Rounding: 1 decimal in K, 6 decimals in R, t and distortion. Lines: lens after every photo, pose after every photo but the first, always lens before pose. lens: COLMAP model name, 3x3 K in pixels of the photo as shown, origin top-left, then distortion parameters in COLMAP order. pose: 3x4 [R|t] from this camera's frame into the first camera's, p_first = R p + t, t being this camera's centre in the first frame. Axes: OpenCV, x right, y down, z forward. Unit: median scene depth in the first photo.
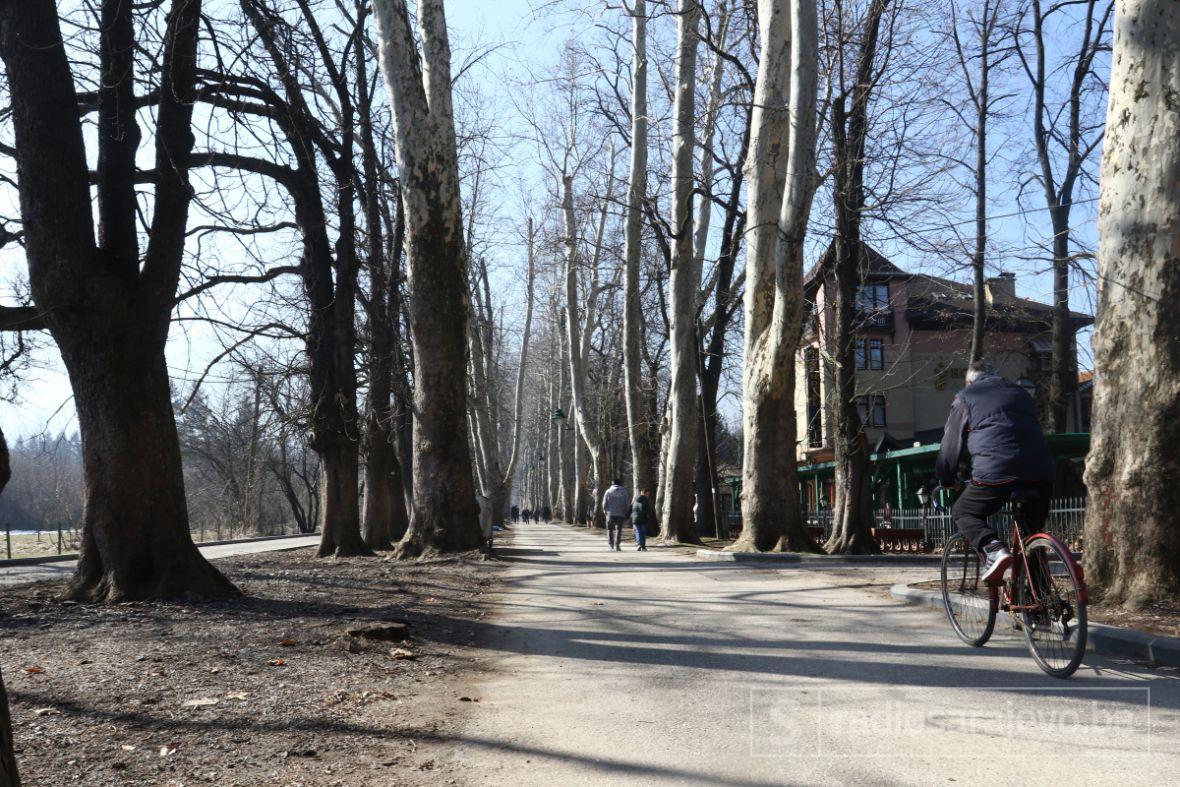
lens RADIAL K [[967.7, 0, 590.0], [0, 967.7, 393.5], [0, 0, 1]] dist [-0.009857, -0.010386]
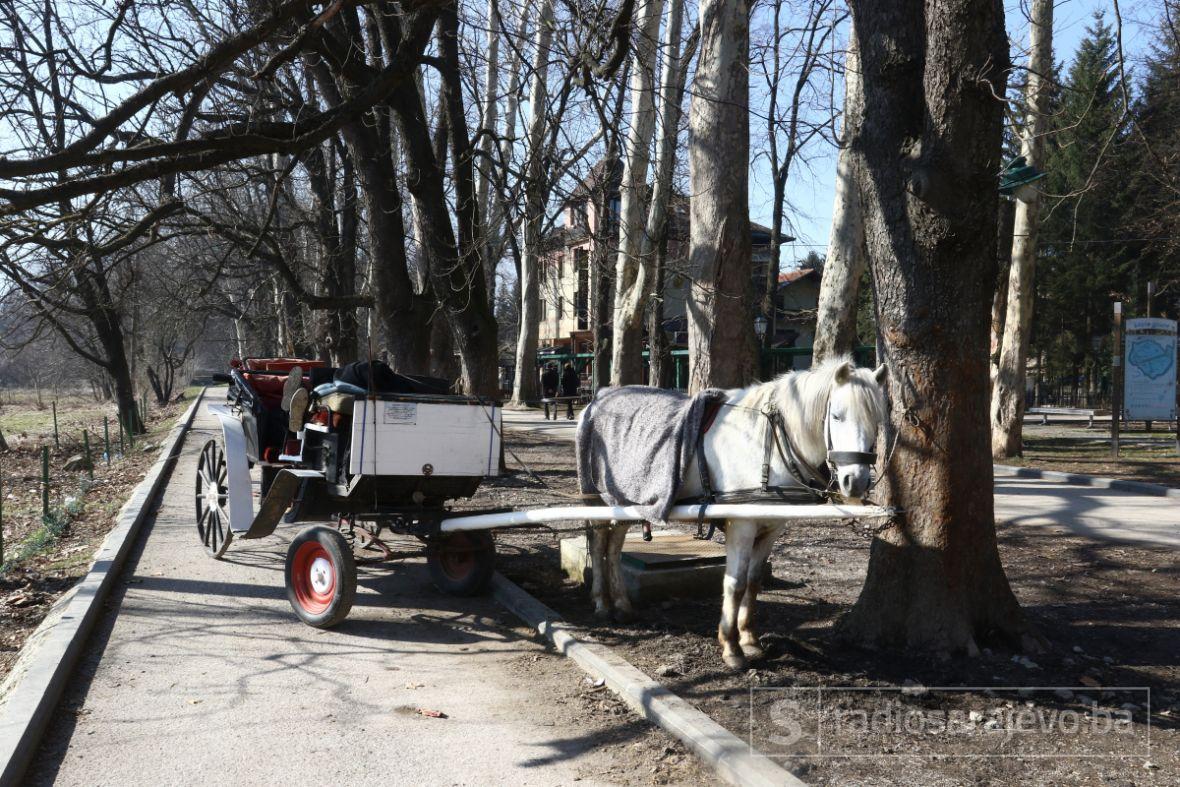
lens RADIAL K [[967.7, 0, 590.0], [0, 967.7, 393.5], [0, 0, 1]] dist [-0.009857, -0.010386]
pose [[0.955525, 0.011573, 0.294683, -0.240533], [-0.054764, 0.988813, 0.138742, -0.070969], [-0.289781, -0.148710, 0.945469, -0.386466]]
